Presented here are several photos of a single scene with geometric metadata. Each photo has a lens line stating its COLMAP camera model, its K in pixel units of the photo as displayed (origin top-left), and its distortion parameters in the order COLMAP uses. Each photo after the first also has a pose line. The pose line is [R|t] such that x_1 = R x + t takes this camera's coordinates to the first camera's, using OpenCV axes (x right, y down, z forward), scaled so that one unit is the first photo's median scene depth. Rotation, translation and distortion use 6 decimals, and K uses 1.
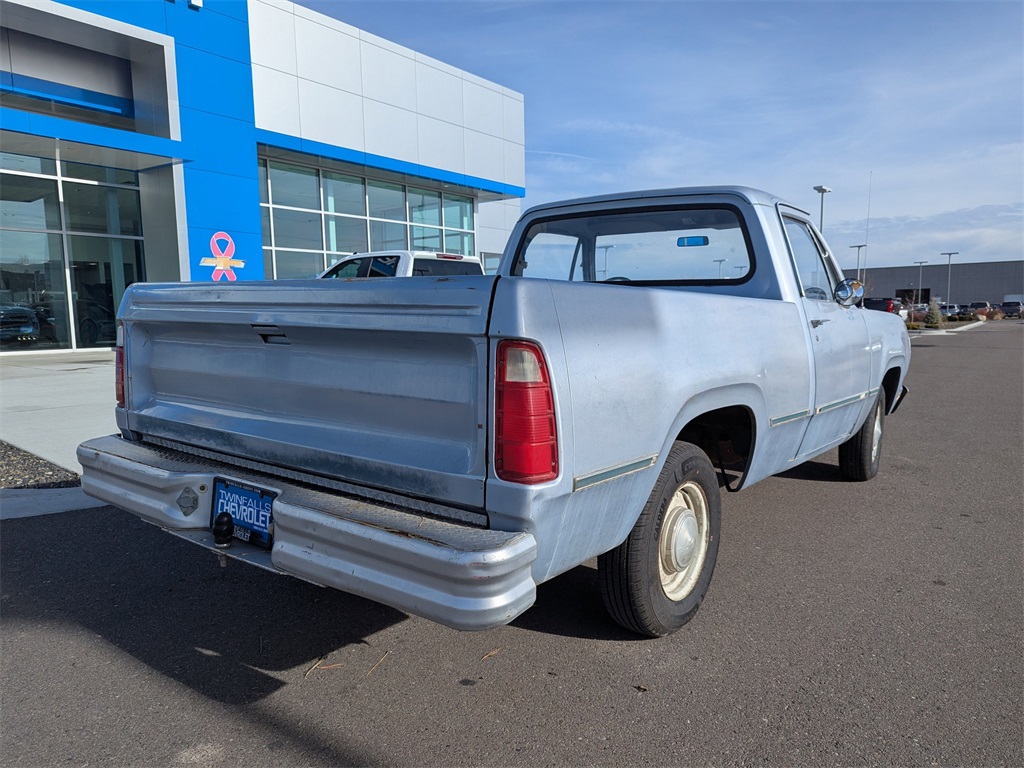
lens RADIAL K [[716.8, 0, 517.5], [0, 716.8, 388.3], [0, 0, 1]] dist [0.066570, -0.061485]
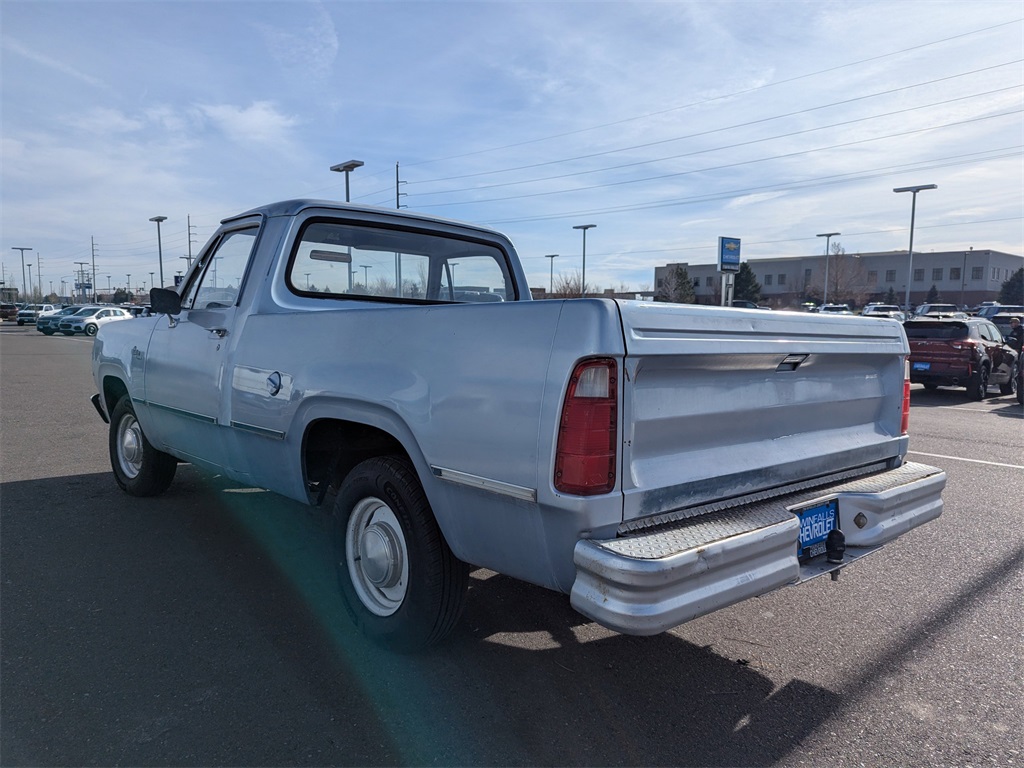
lens RADIAL K [[716.8, 0, 517.5], [0, 716.8, 388.3], [0, 0, 1]] dist [0.066570, -0.061485]
pose [[0.185244, -0.082819, 0.979196, -1.486363], [0.084020, 0.994128, 0.068187, -0.145435], [-0.979094, 0.069641, 0.191115, 1.209358]]
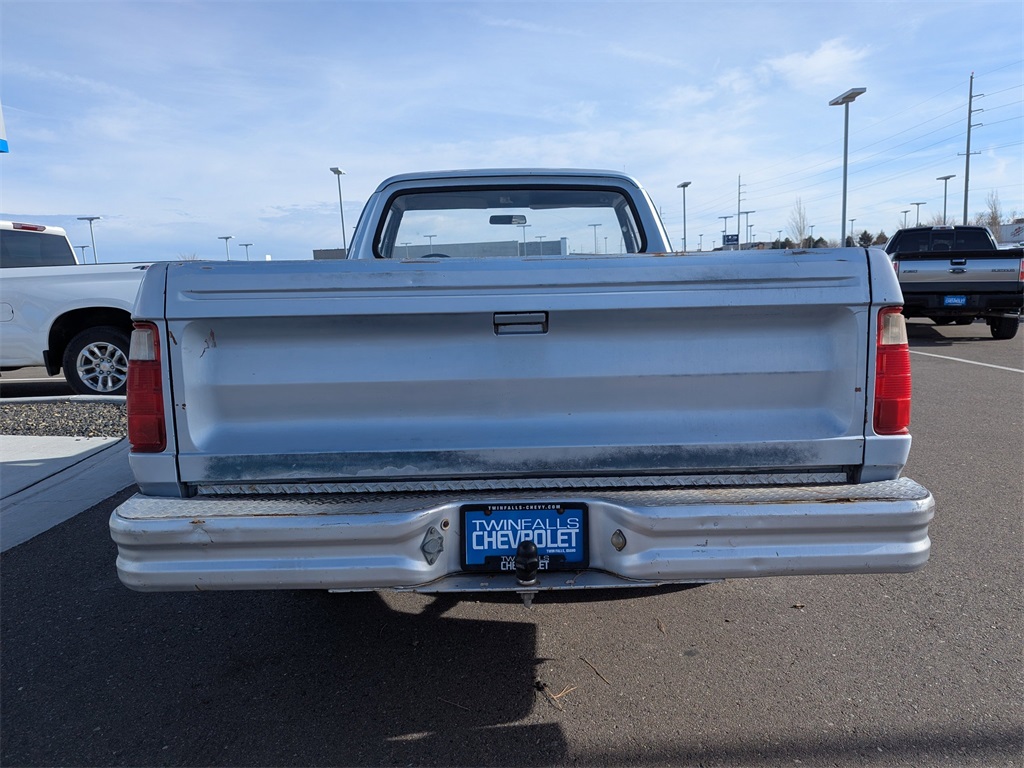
lens RADIAL K [[716.8, 0, 517.5], [0, 716.8, 388.3], [0, 0, 1]] dist [0.066570, -0.061485]
pose [[0.787728, -0.114976, 0.605199, -0.863398], [0.097339, 0.993317, 0.062013, -0.050945], [-0.608284, 0.010060, 0.793655, 0.349142]]
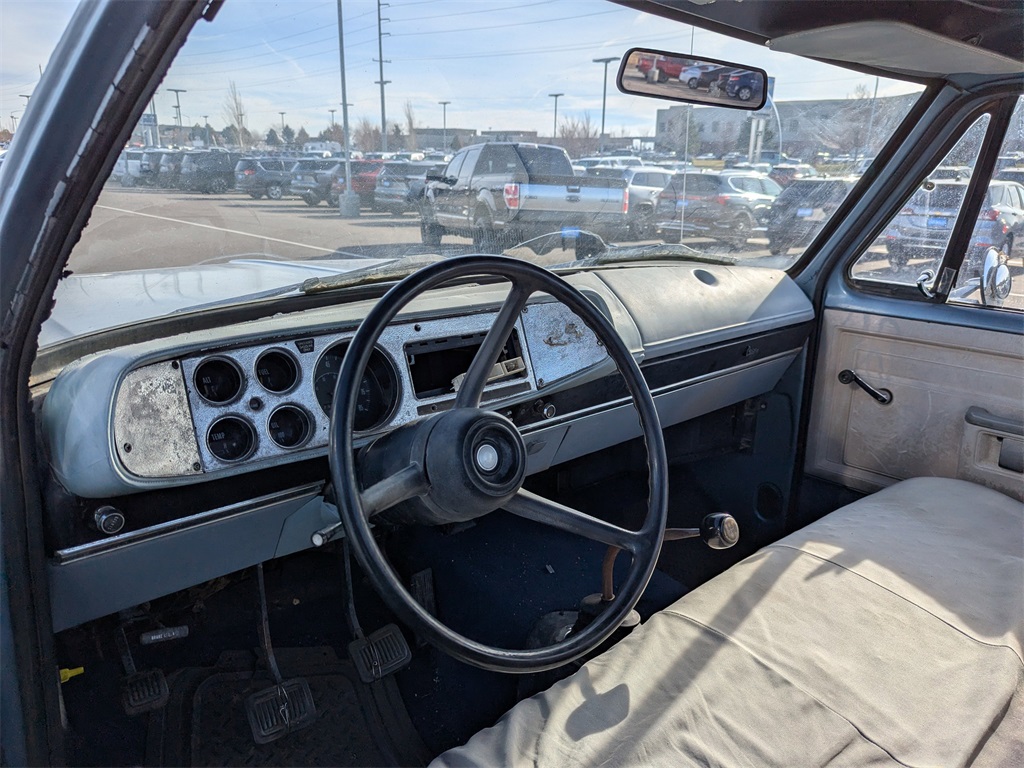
lens RADIAL K [[731.6, 0, 512.0], [0, 731.6, 384.0], [0, 0, 1]] dist [-0.001816, 0.000595]
pose [[0.173571, -0.269418, 0.947253, 0.008424], [0.073246, 0.962720, 0.260395, -0.376618], [-0.982094, 0.024186, 0.186834, 2.164554]]
